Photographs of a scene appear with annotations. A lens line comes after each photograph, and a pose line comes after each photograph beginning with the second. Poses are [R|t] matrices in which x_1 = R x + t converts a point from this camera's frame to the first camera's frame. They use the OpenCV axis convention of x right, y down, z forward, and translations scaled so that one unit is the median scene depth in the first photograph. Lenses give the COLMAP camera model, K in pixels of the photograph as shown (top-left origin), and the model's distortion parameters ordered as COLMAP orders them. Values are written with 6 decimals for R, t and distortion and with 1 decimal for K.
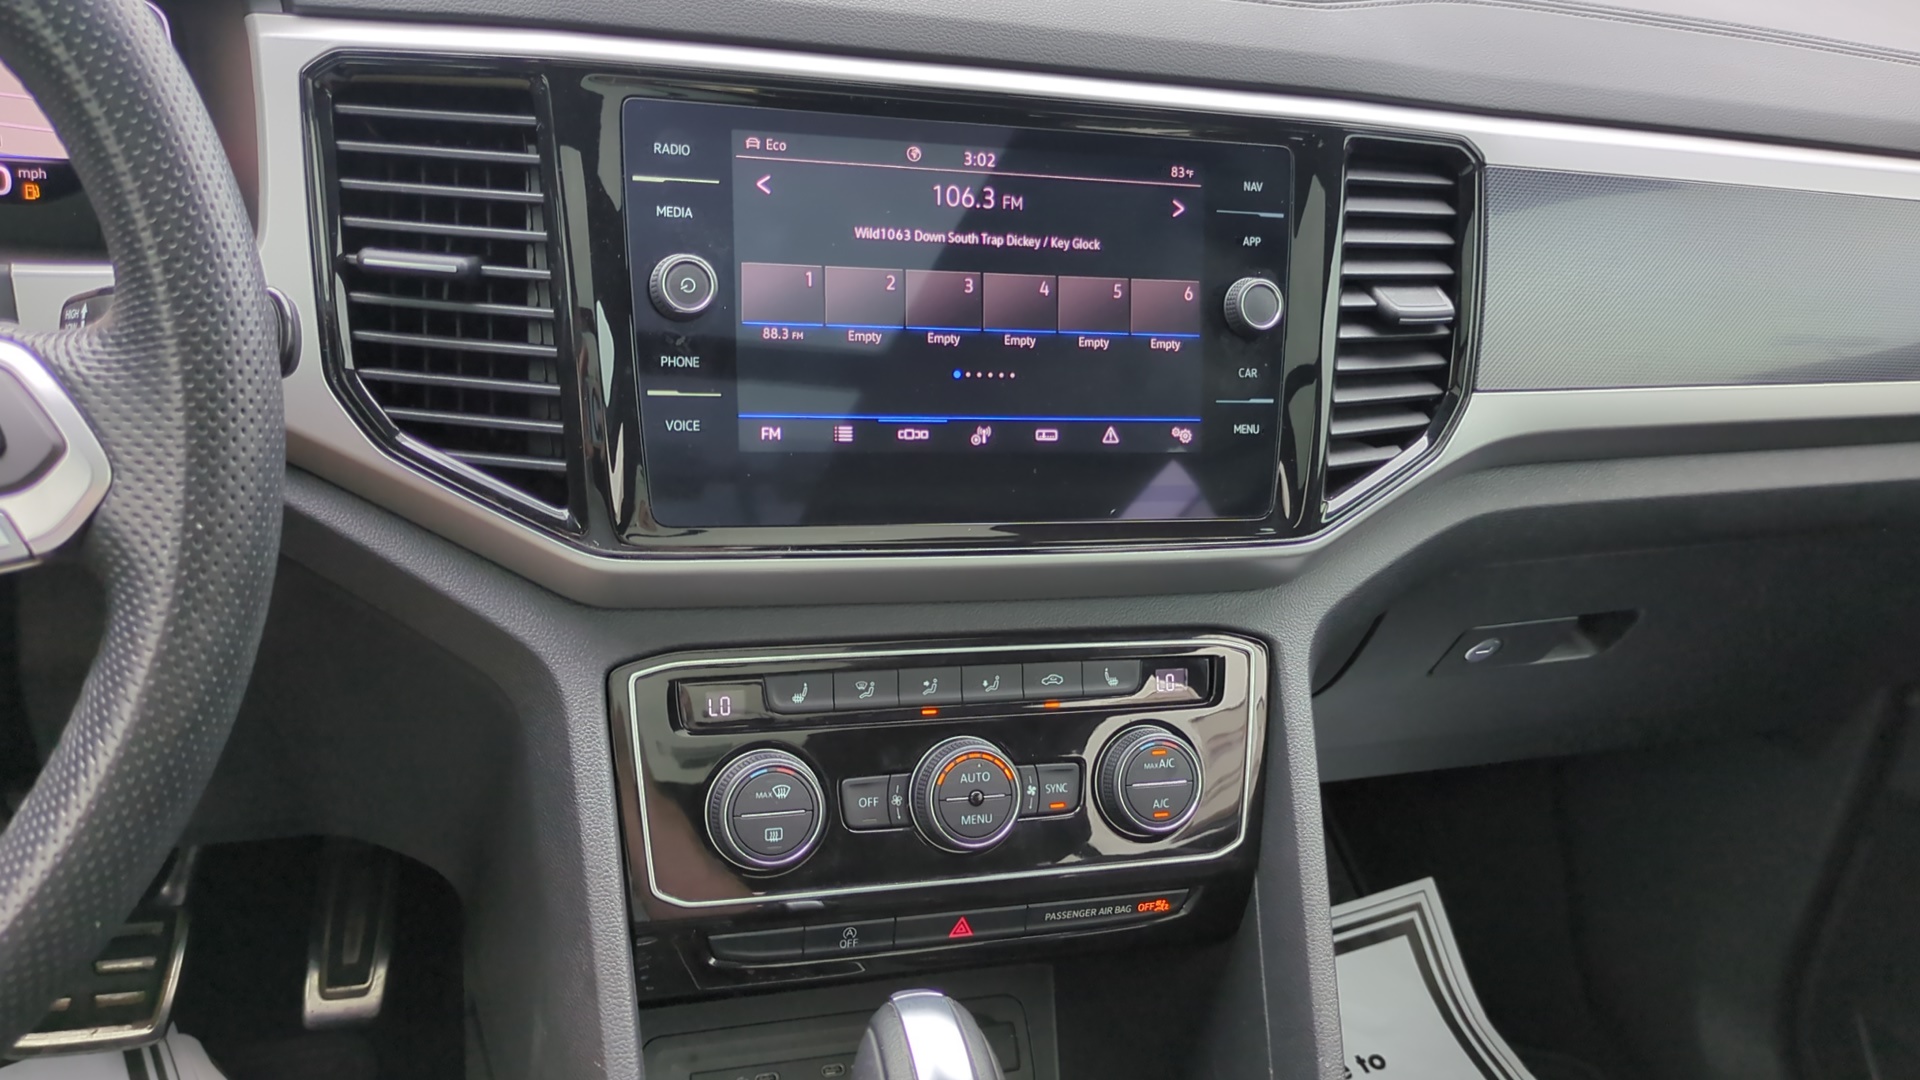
lens RADIAL K [[1591.7, 0, 963.3], [0, 1591.7, 521.3], [0, 0, 1]] dist [0.027290, -0.069299]
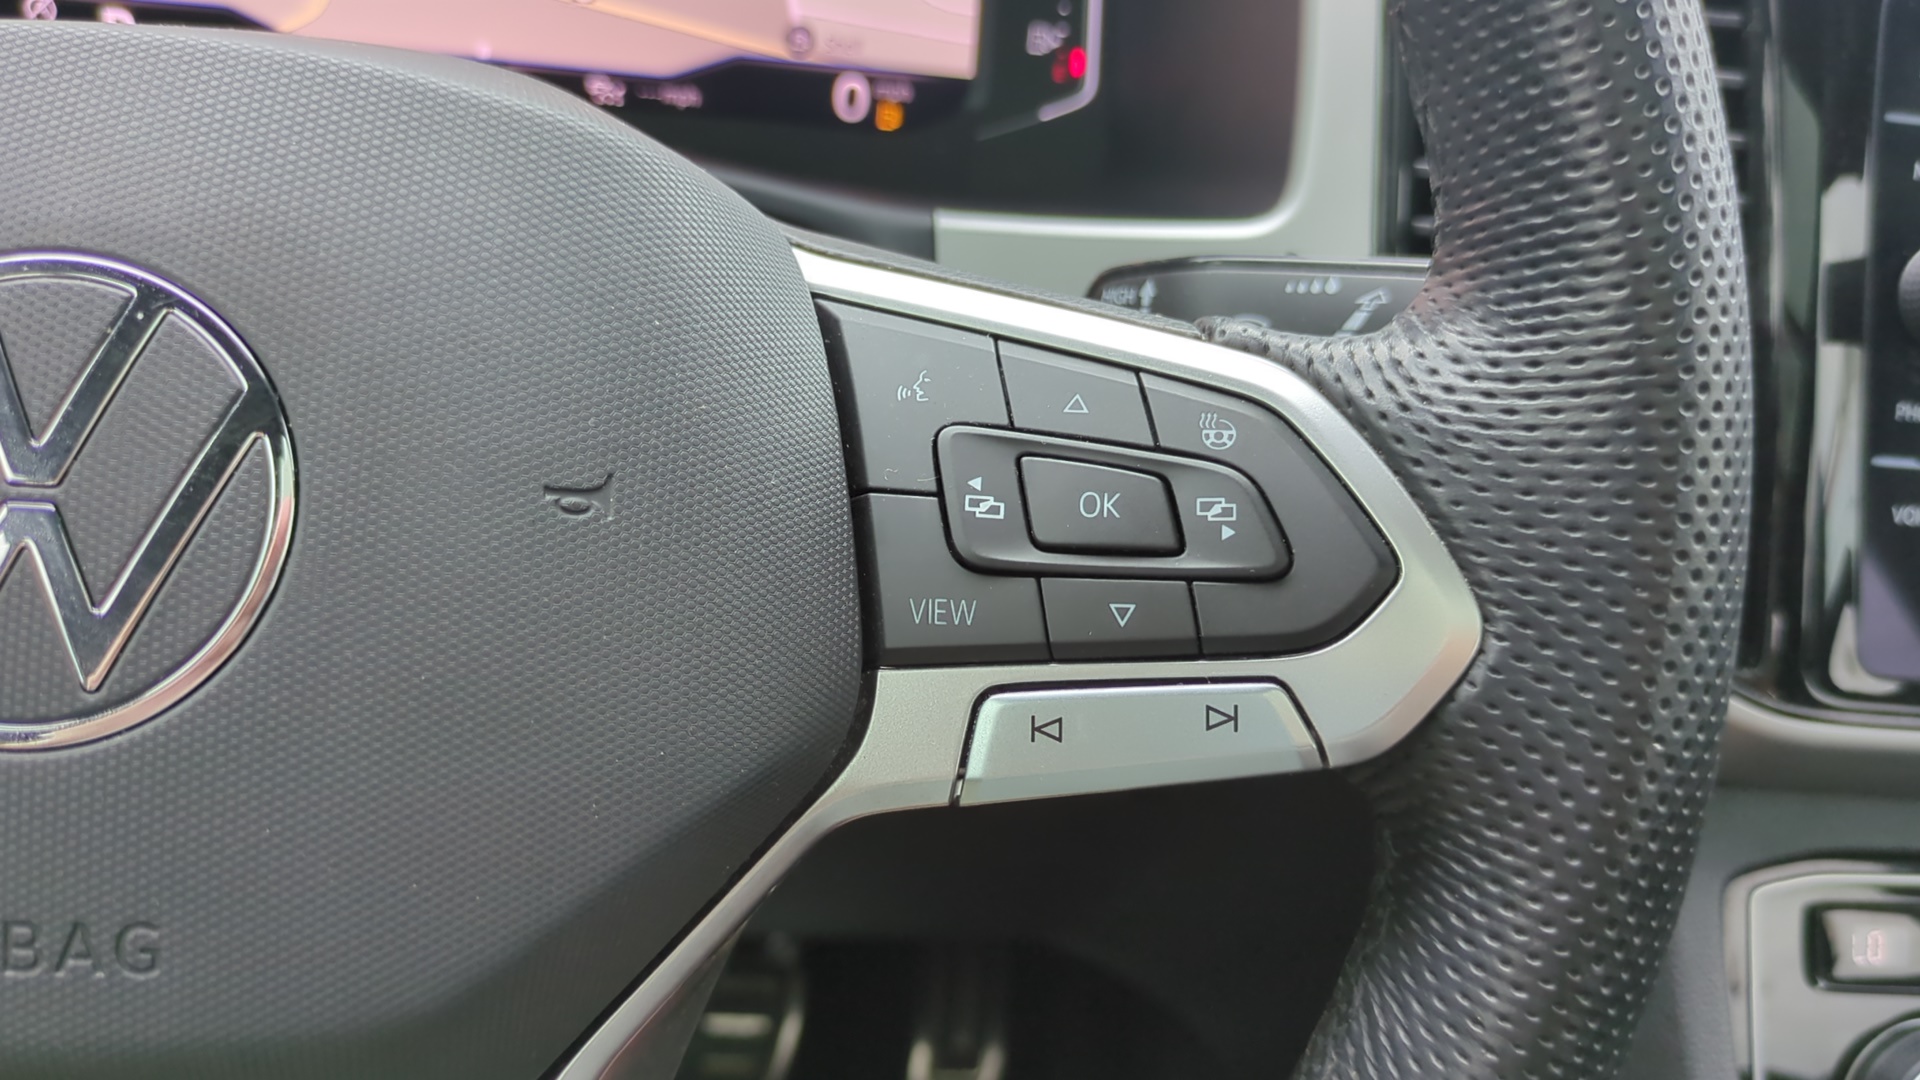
lens RADIAL K [[1591.7, 0, 957.0], [0, 1591.7, 538.0], [0, 0, 1]] dist [0.027290, -0.069299]
pose [[0.969813, 0.081354, -0.229879, -0.361816], [-0.076528, 0.996621, 0.029847, -0.037546], [0.231531, -0.011354, 0.972761, 0.284833]]
